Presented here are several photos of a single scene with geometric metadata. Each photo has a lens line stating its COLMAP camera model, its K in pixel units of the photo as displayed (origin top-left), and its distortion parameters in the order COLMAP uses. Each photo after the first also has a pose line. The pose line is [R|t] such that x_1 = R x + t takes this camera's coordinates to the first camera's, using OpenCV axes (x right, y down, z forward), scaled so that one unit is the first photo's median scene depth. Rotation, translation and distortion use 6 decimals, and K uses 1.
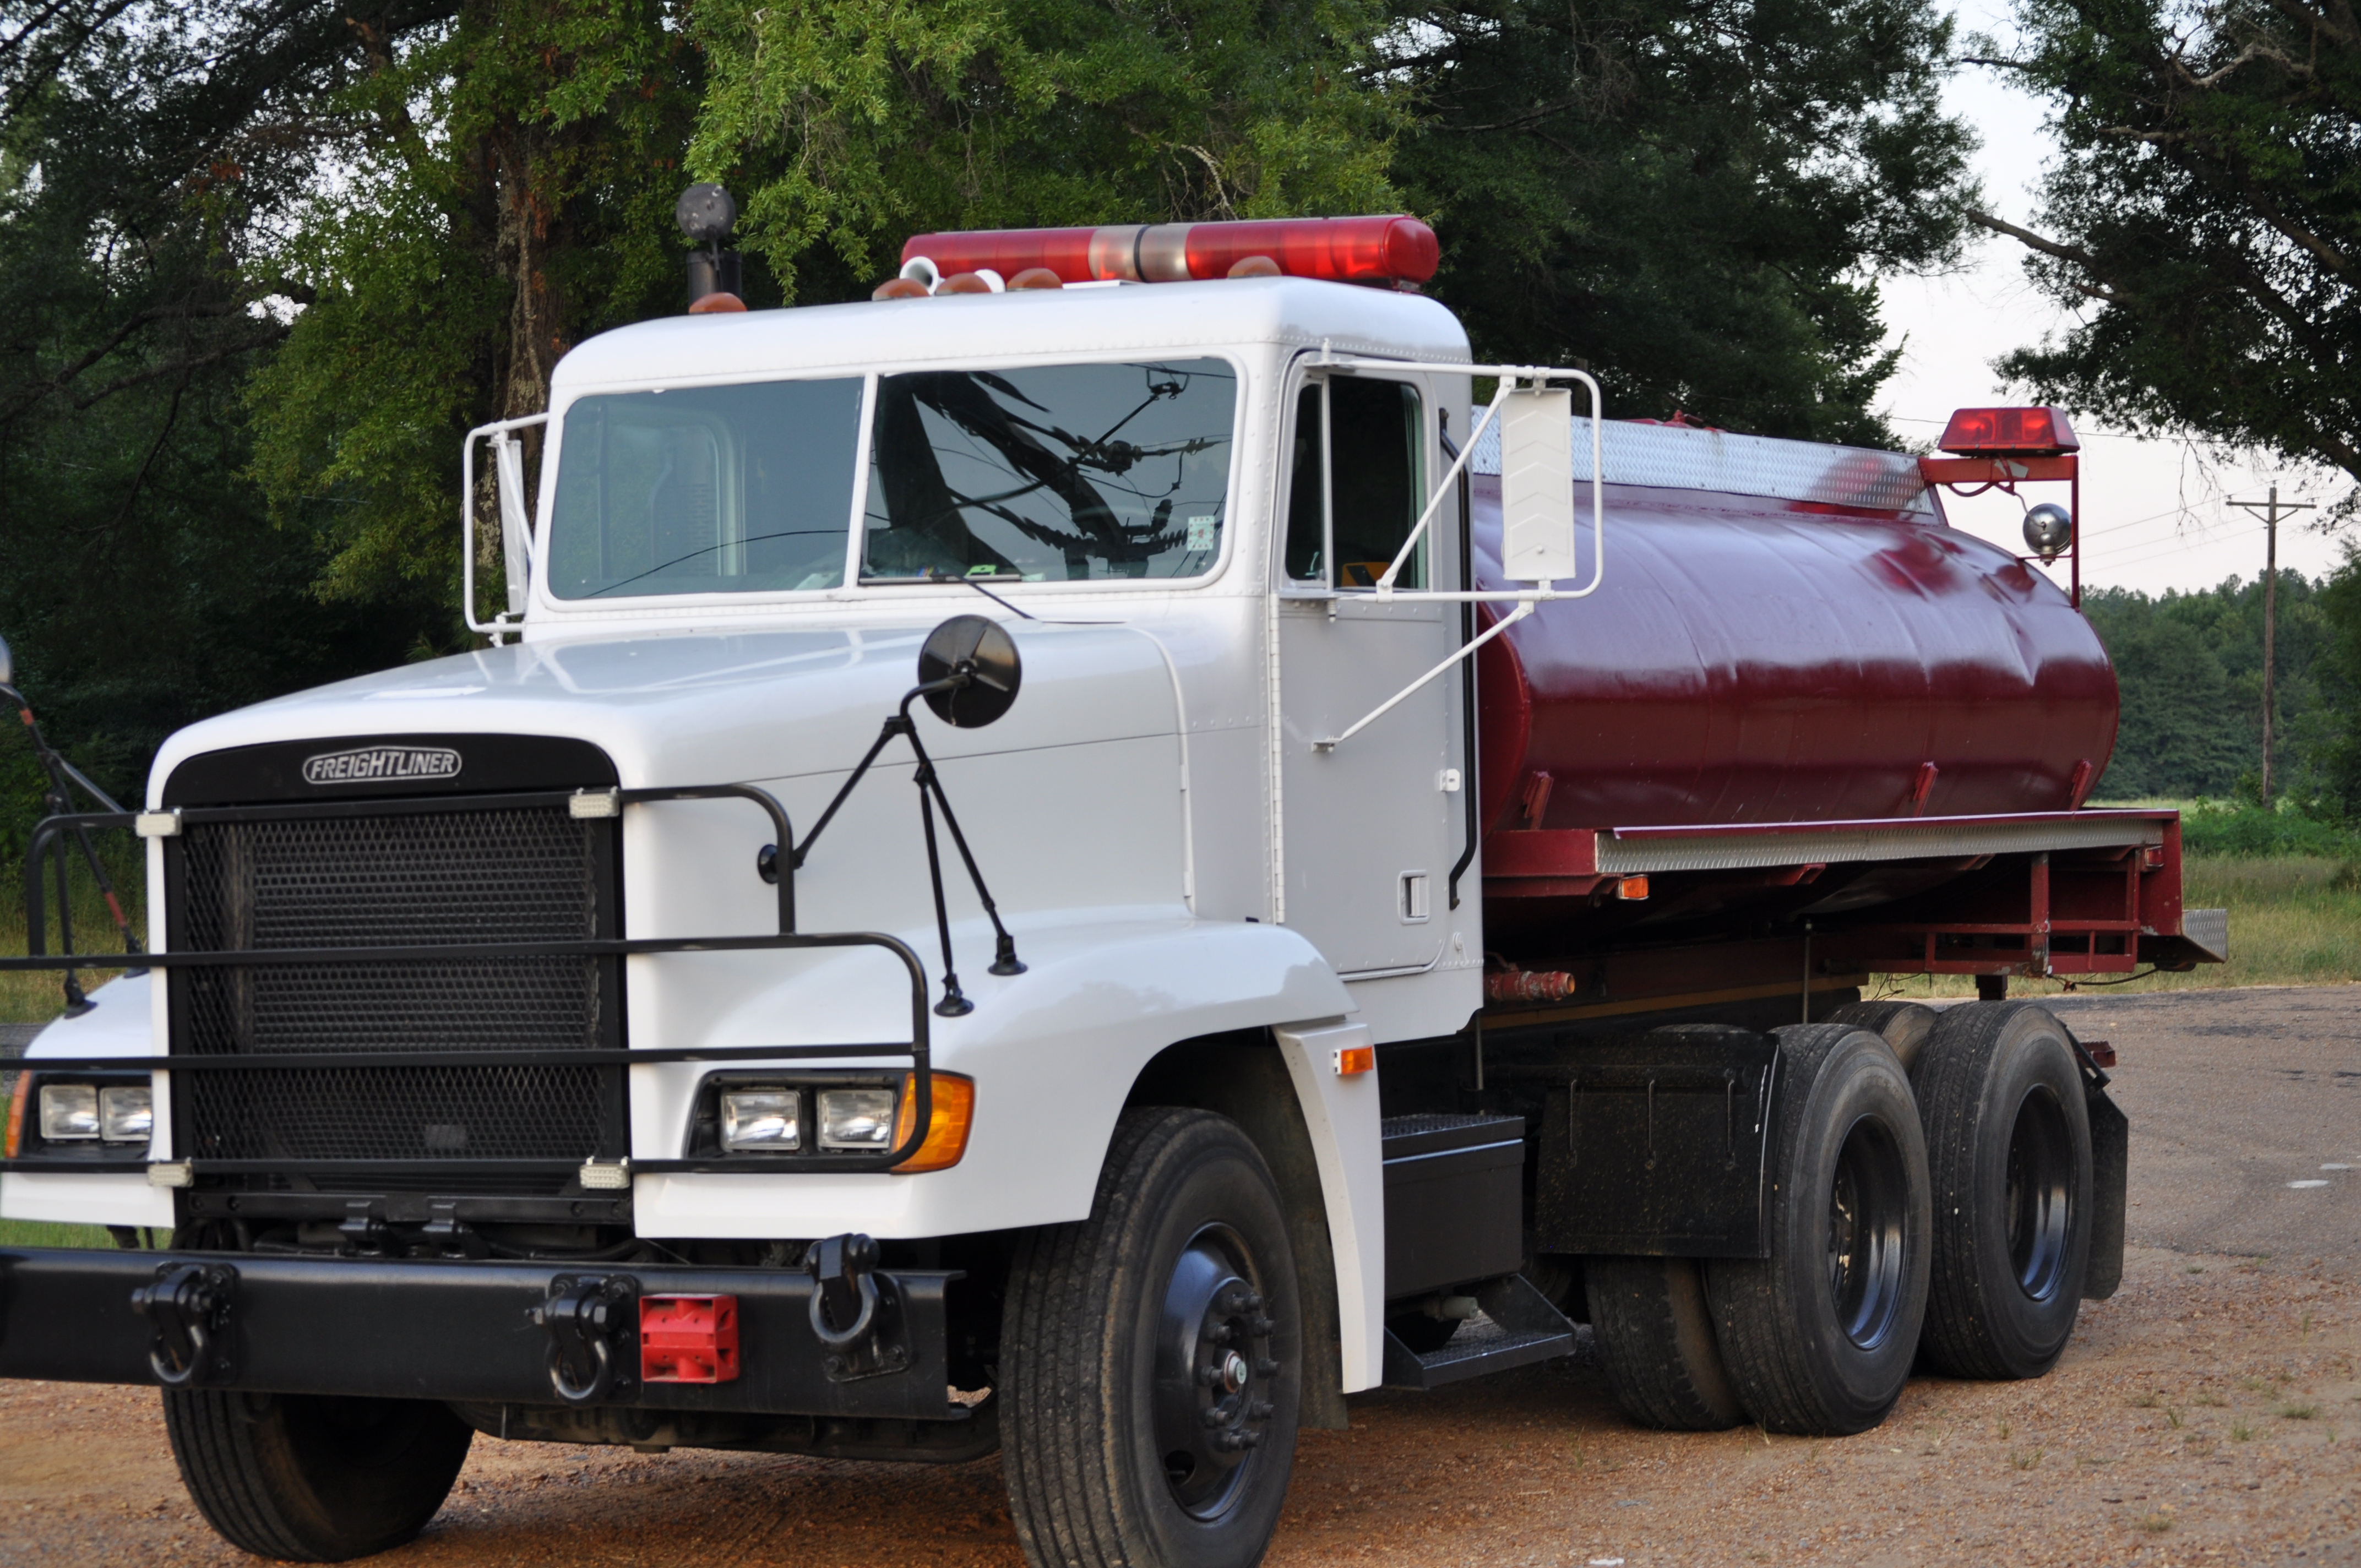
lens RADIAL K [[5950.7, 0, 1180.5], [0, 5950.7, 784.0], [0, 0, 1]] dist [-0.330844, 1.624455]
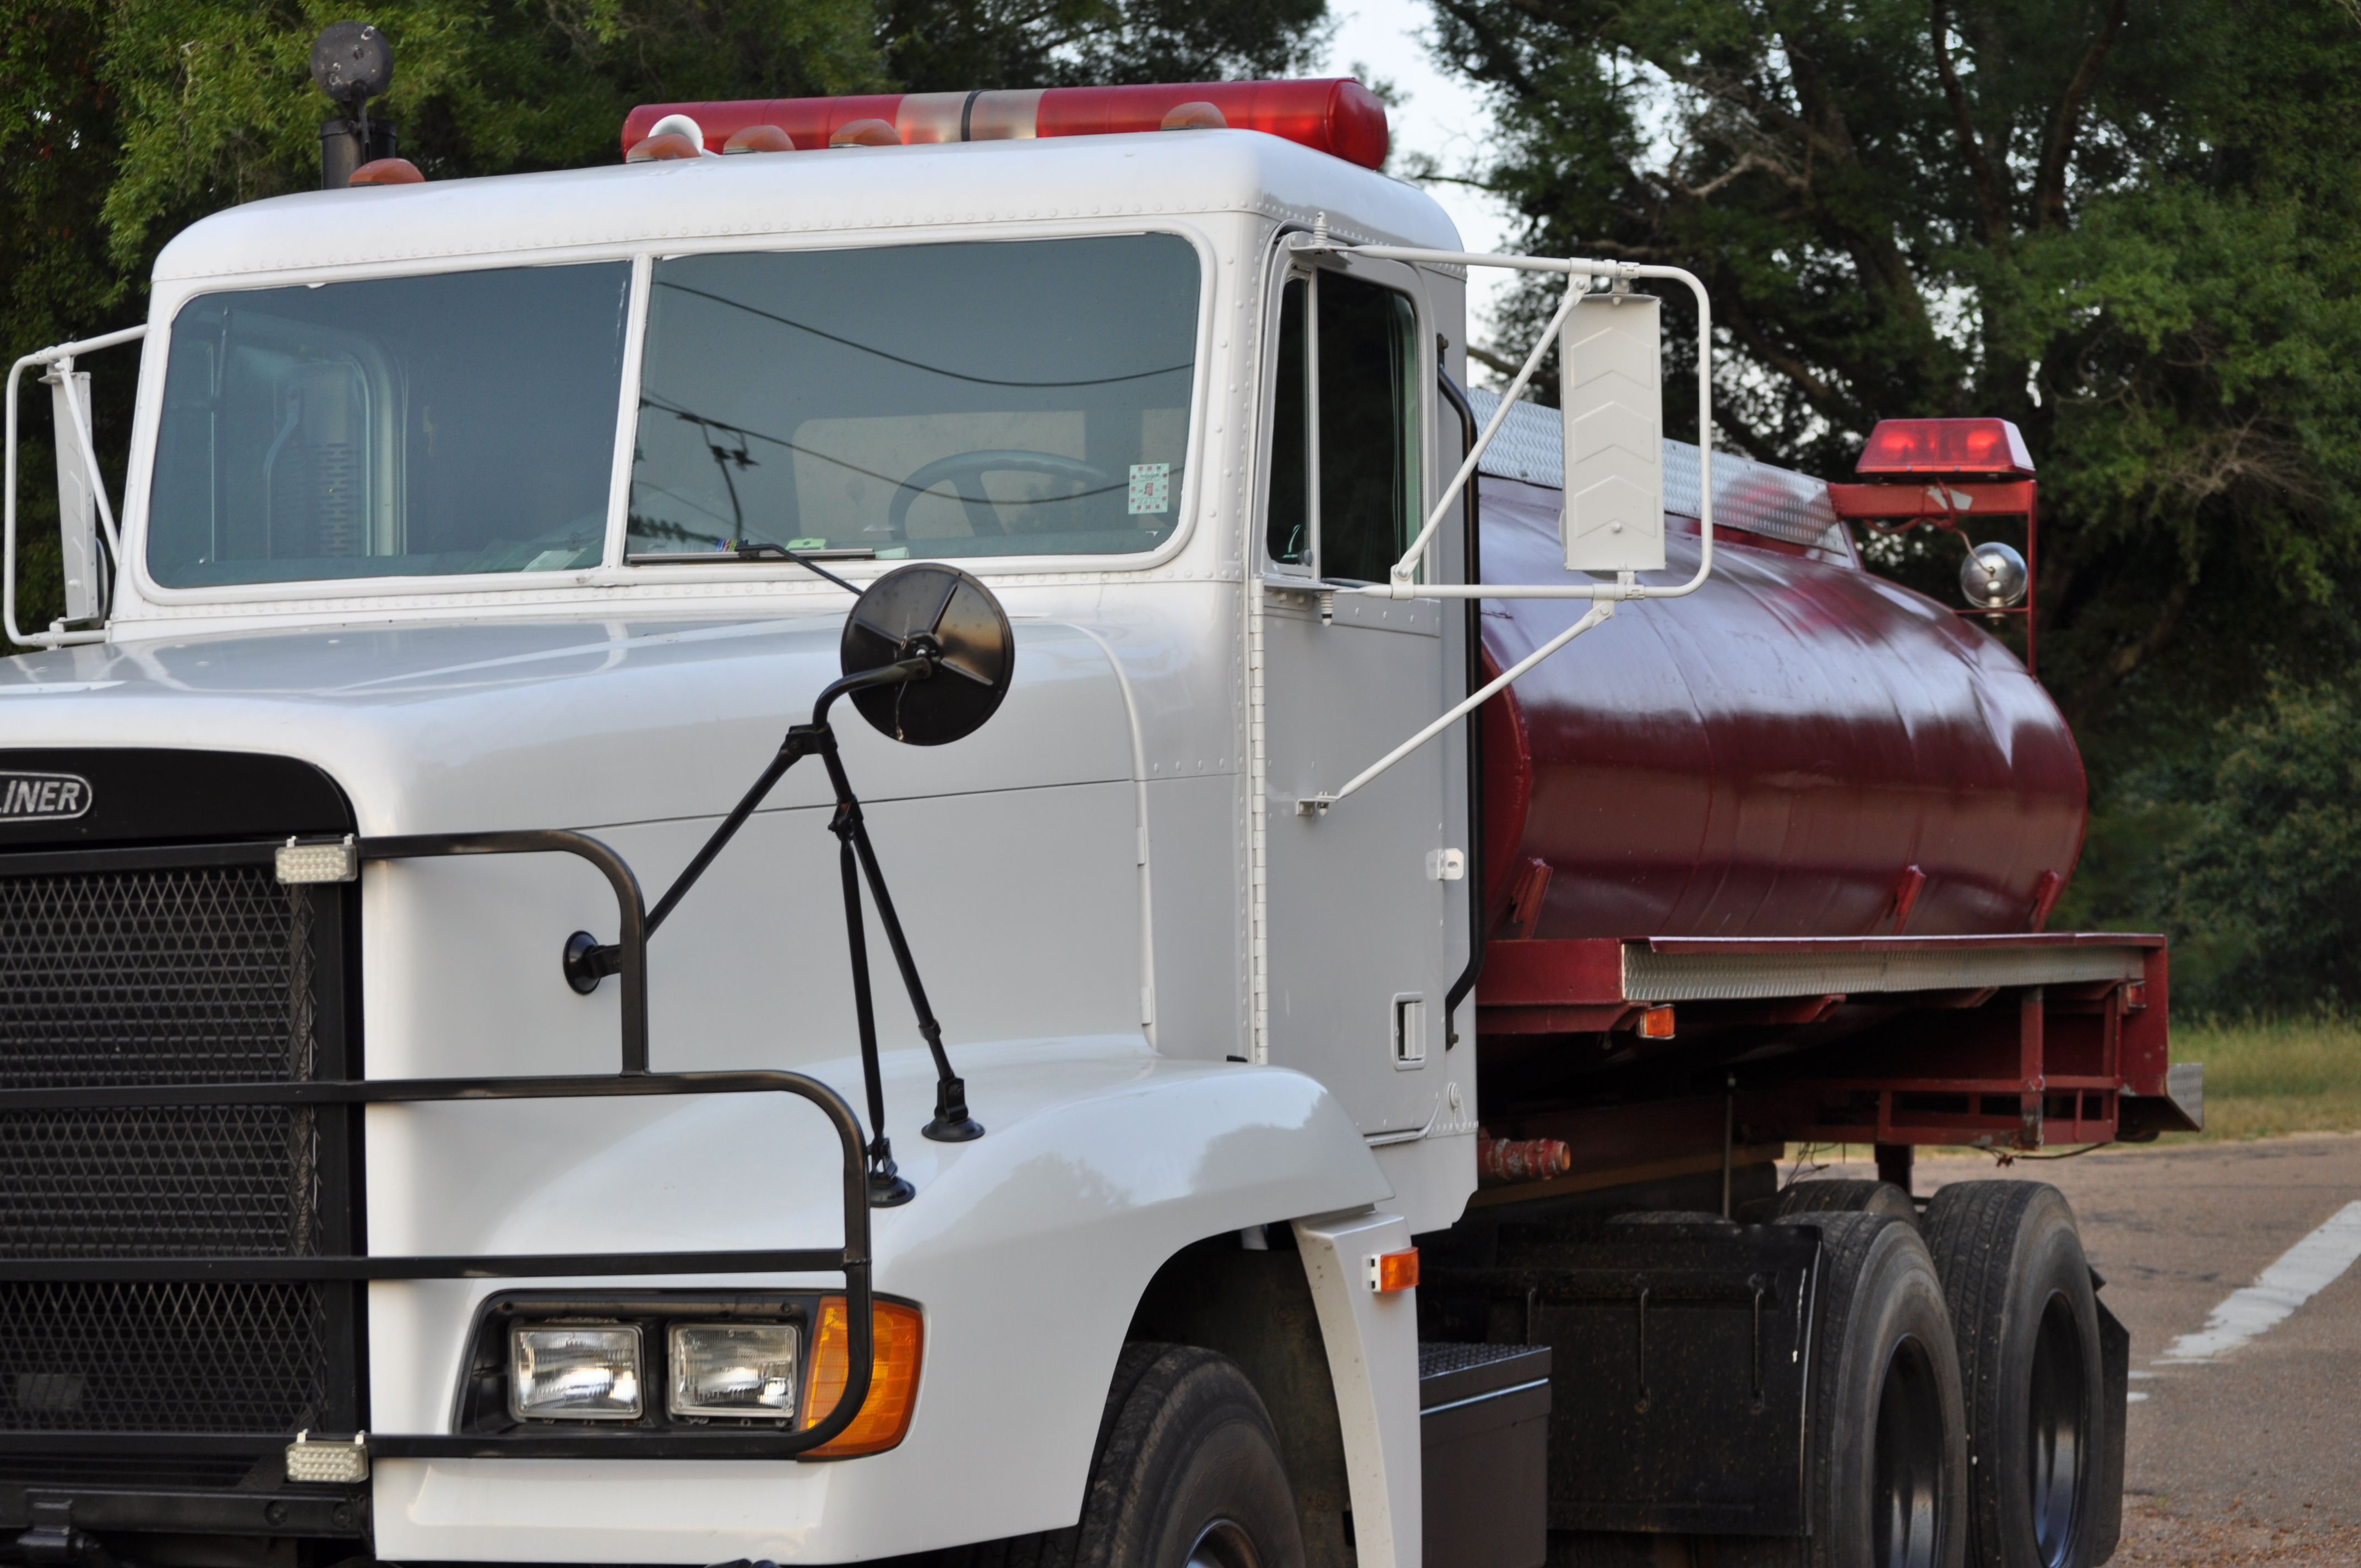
lens RADIAL K [[5950.7, 0, 1180.5], [0, 5950.7, 784.0], [0, 0, 1]] dist [-0.330844, 1.624455]
pose [[0.993209, 0.011097, 0.115810, -0.067196], [-0.007828, 0.999559, -0.028640, 0.010193], [-0.116077, 0.027539, 0.992858, 0.312030]]
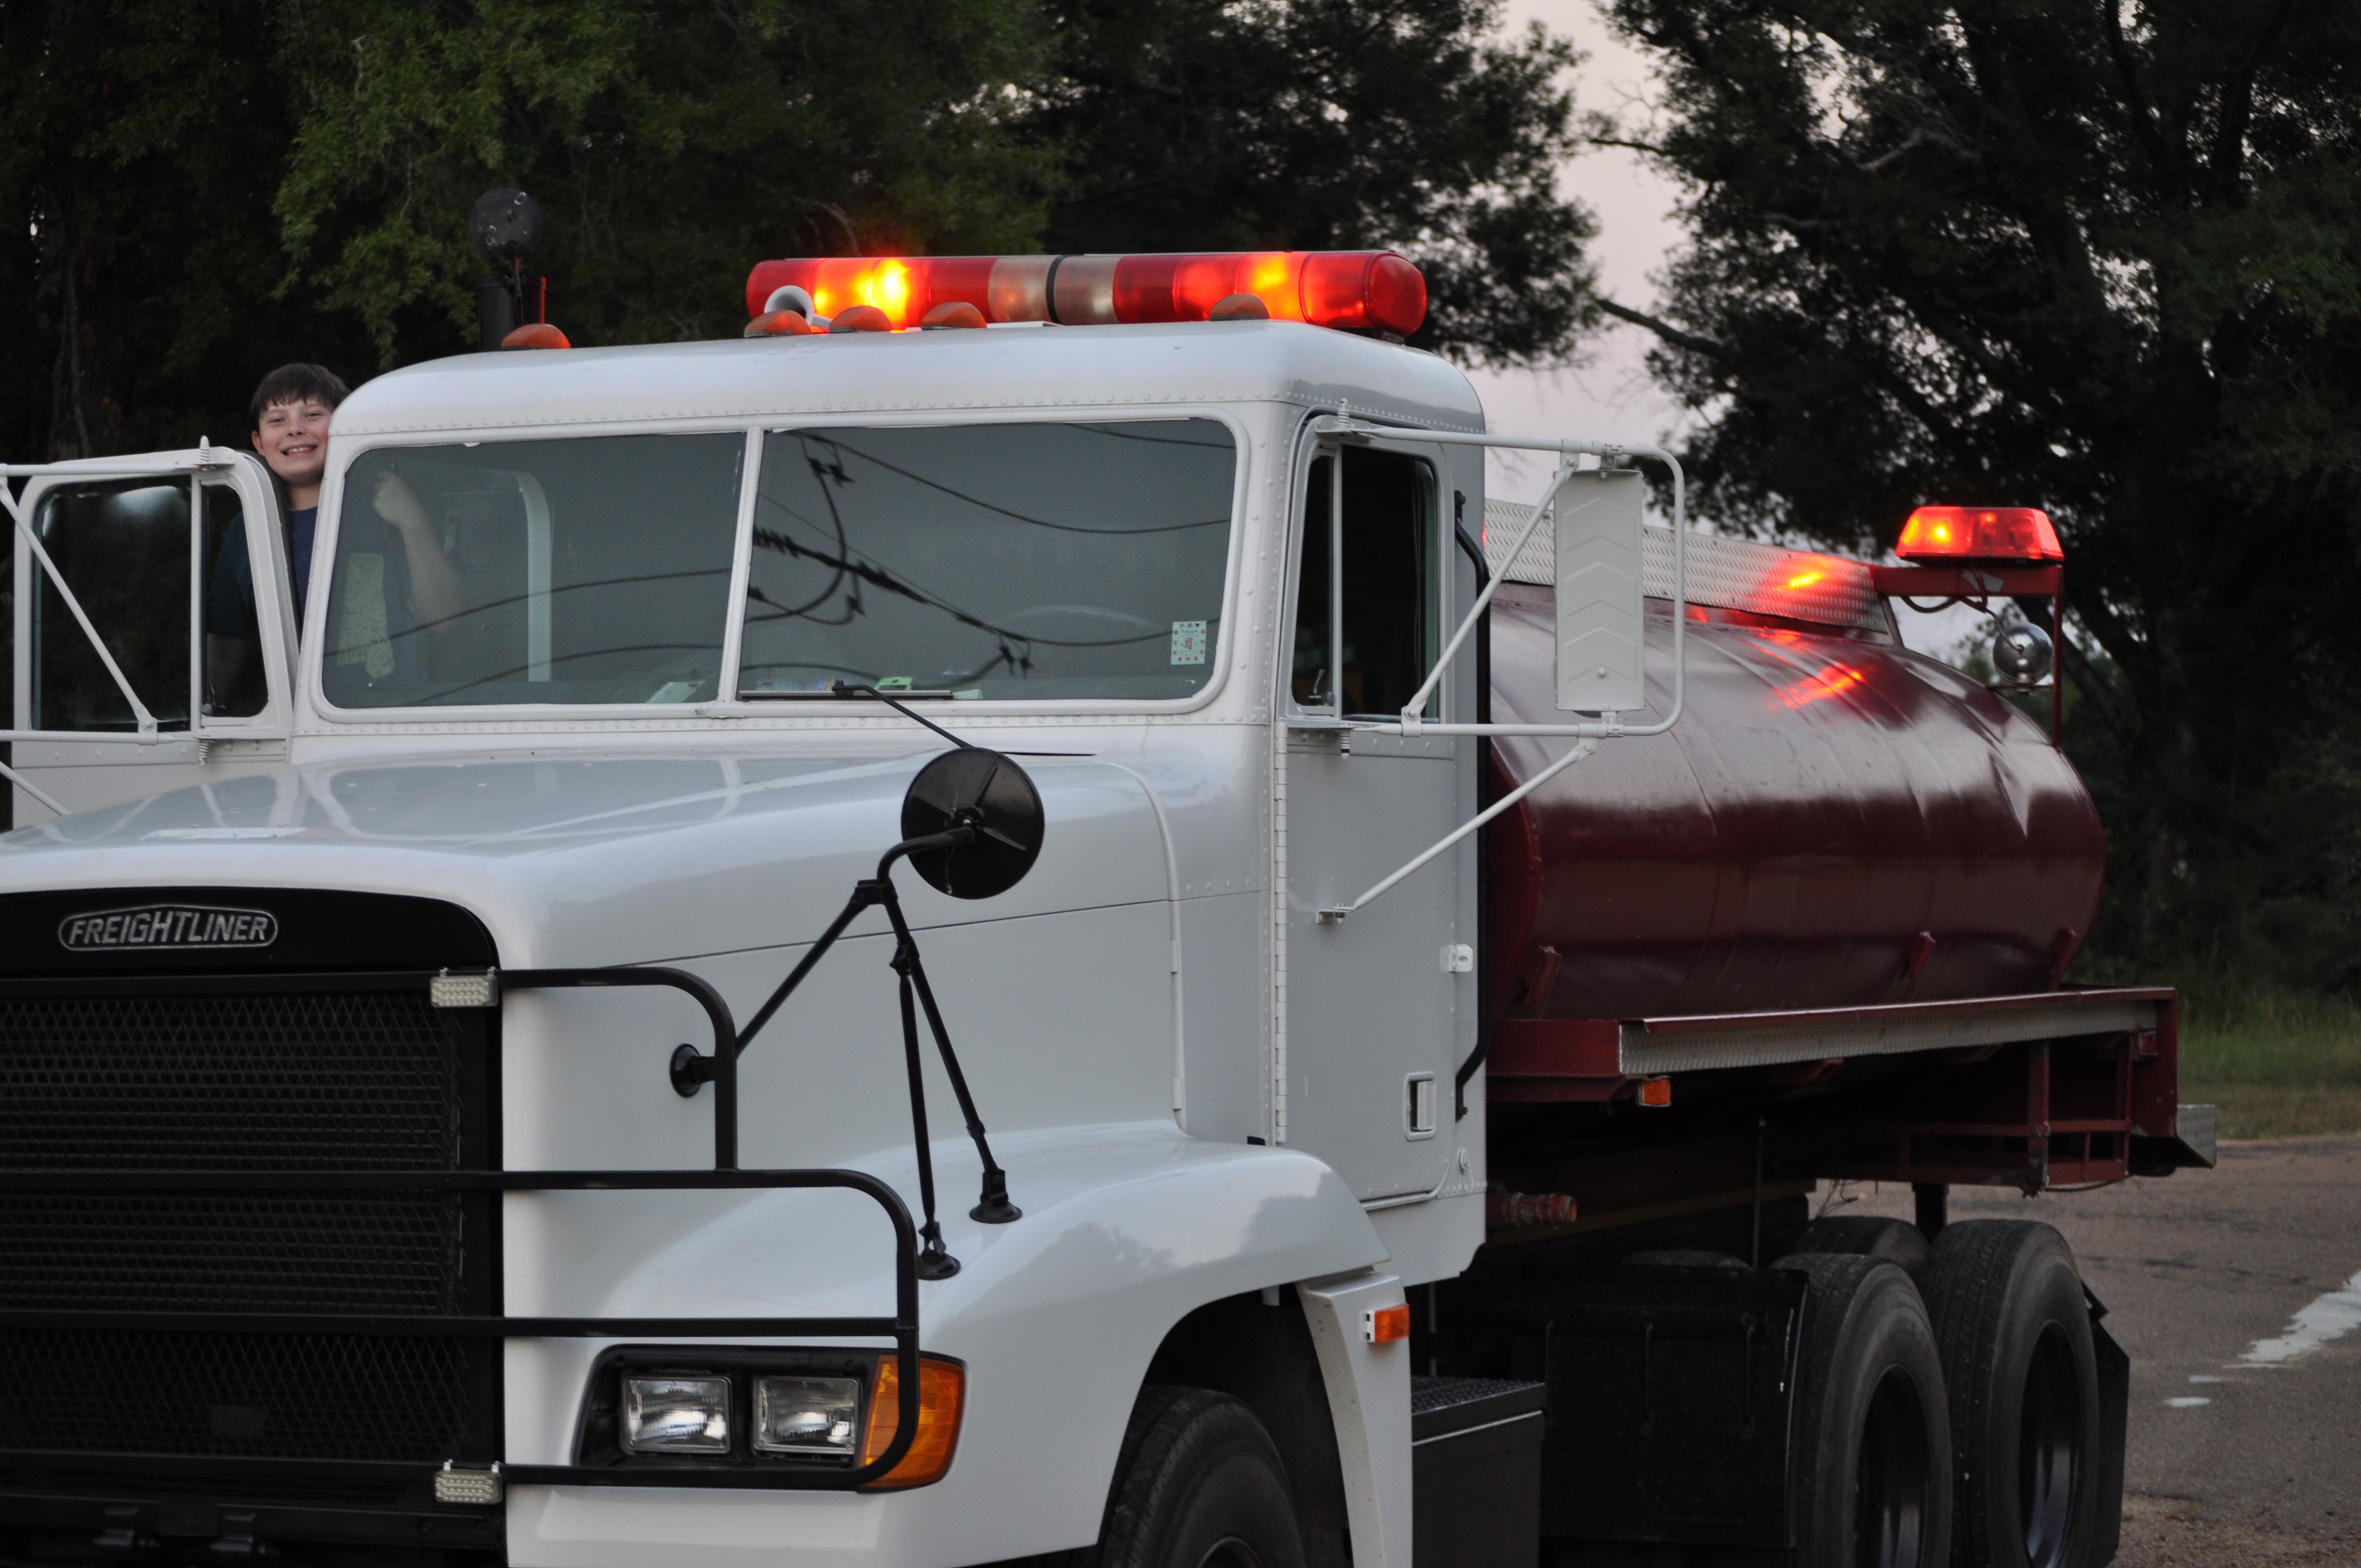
lens RADIAL K [[6130.9, 0, 1180.5], [0, 6130.9, 784.0], [0, 0, 1]] dist [-0.297605, 1.758282]
pose [[0.996205, 0.020497, 0.084586, -0.062001], [-0.019067, 0.999662, -0.017689, -0.008818], [-0.084920, 0.016009, 0.996259, 0.187131]]
